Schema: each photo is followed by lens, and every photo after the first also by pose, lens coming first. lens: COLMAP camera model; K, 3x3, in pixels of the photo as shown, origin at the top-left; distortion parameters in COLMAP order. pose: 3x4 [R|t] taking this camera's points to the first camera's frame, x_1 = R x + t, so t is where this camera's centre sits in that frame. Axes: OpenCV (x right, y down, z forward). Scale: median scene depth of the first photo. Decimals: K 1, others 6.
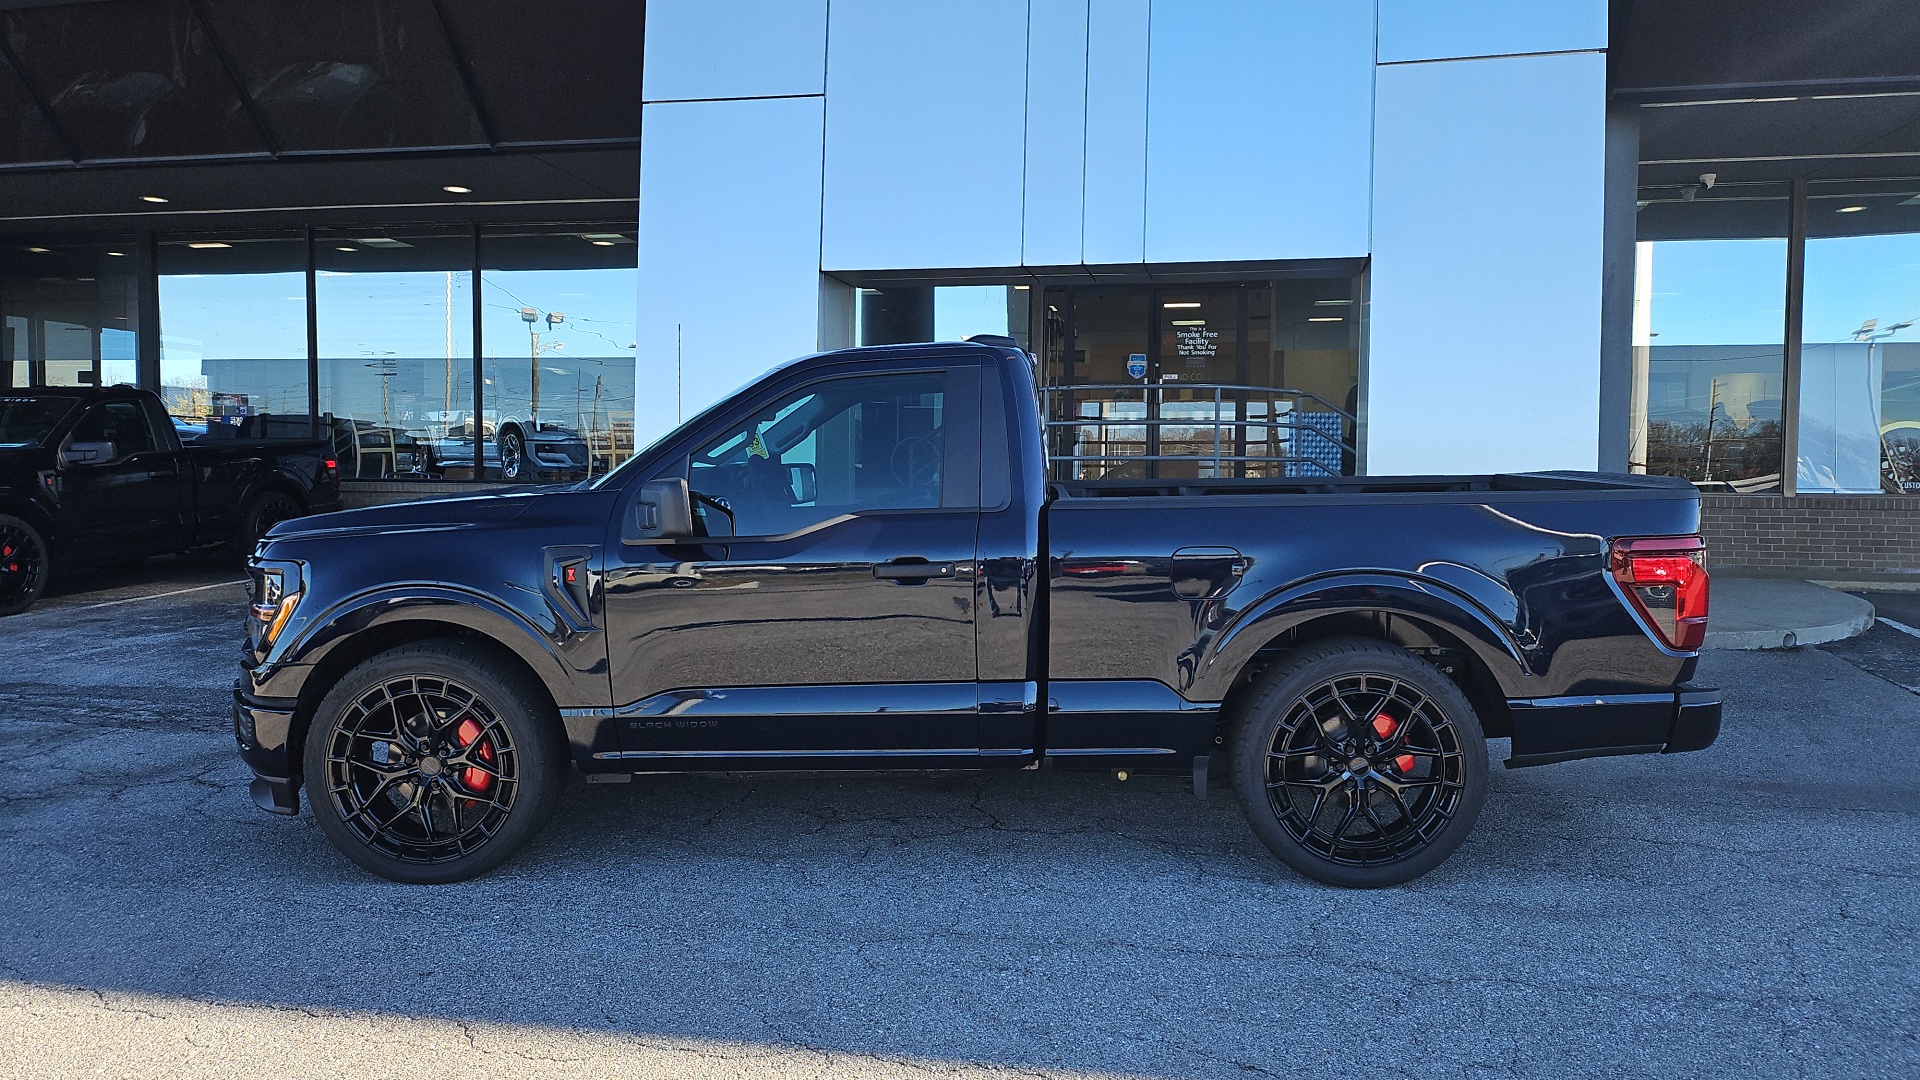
lens RADIAL K [[1386.6, 0, 960.0], [0, 1386.6, 540.0], [0, 0, 1]] dist [0.000041, -0.046933]
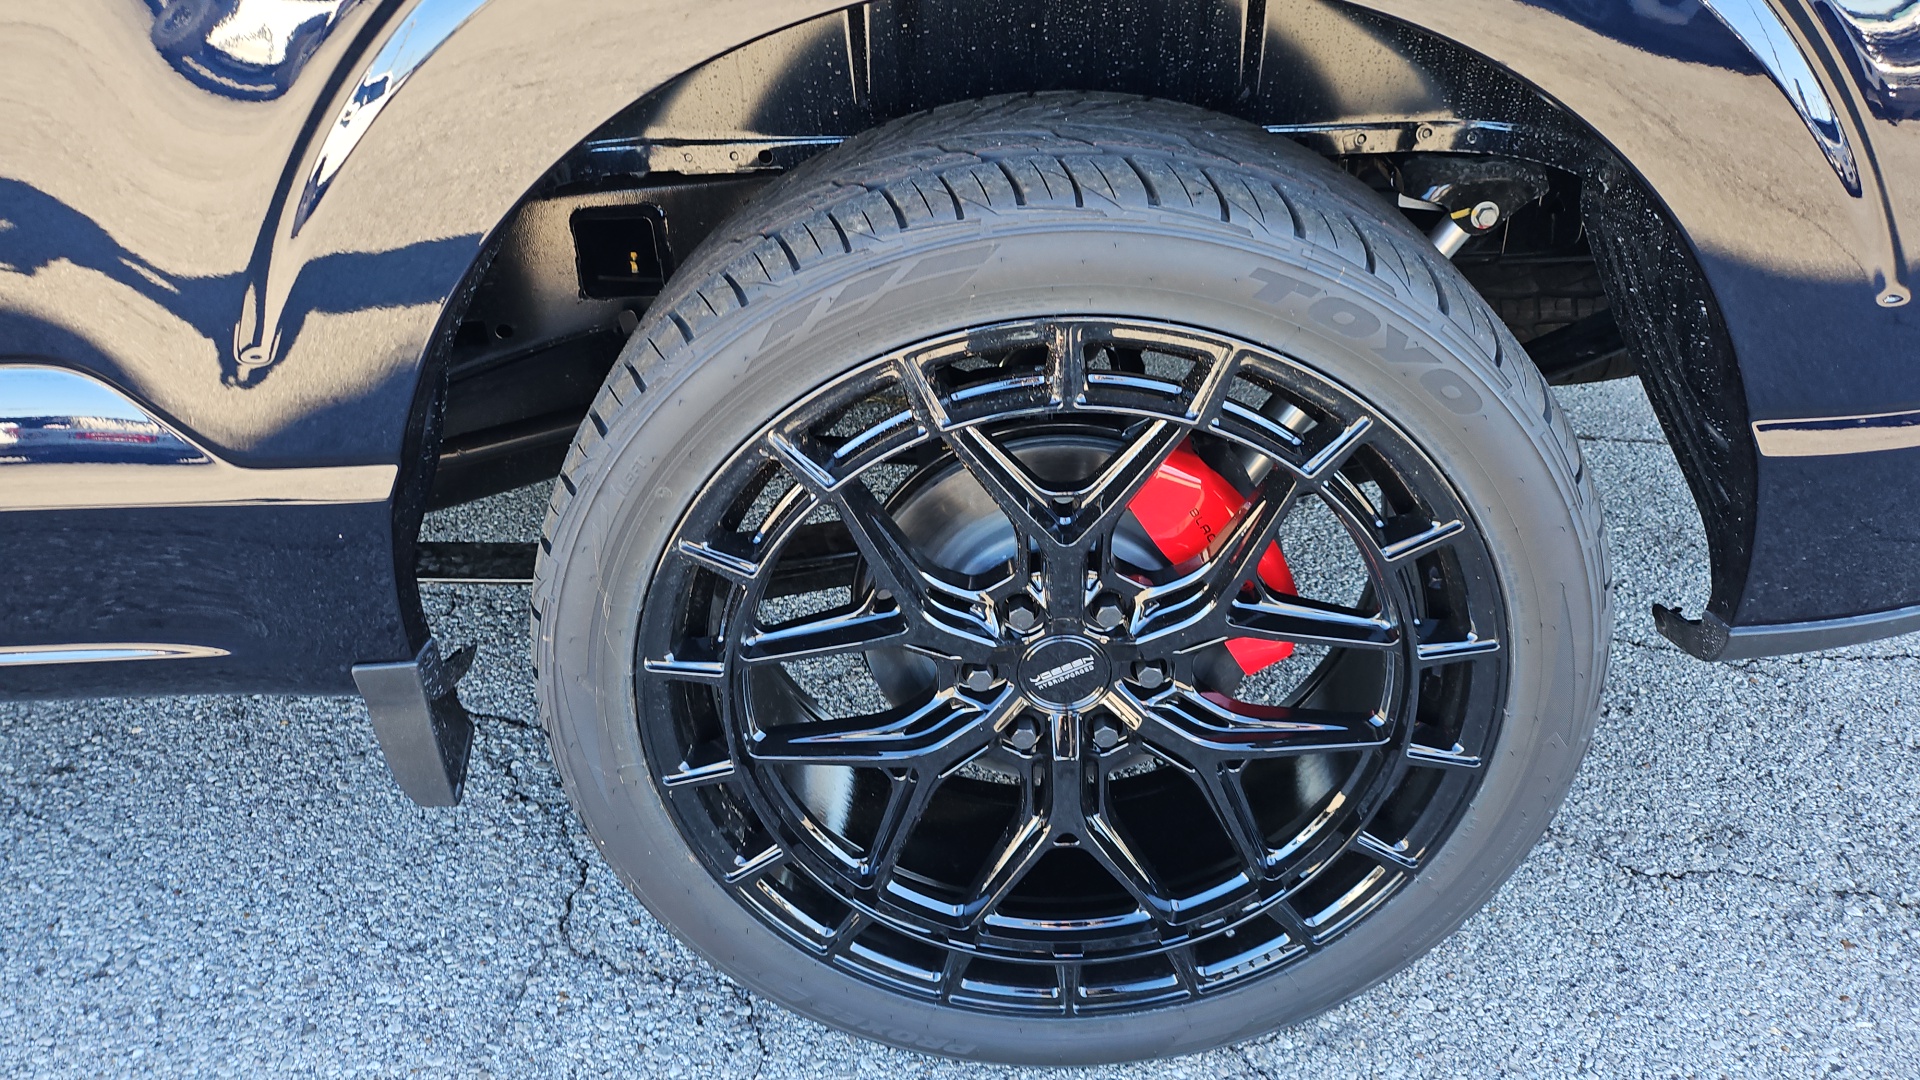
lens RADIAL K [[1386.6, 0, 960.0], [0, 1386.6, 540.0], [0, 0, 1]] dist [0.000041, -0.046933]
pose [[0.999128, -0.035568, 0.021868, 0.267507], [0.022375, 0.898315, 0.438782, 0.038219], [-0.035251, -0.437910, 0.898328, 0.801403]]
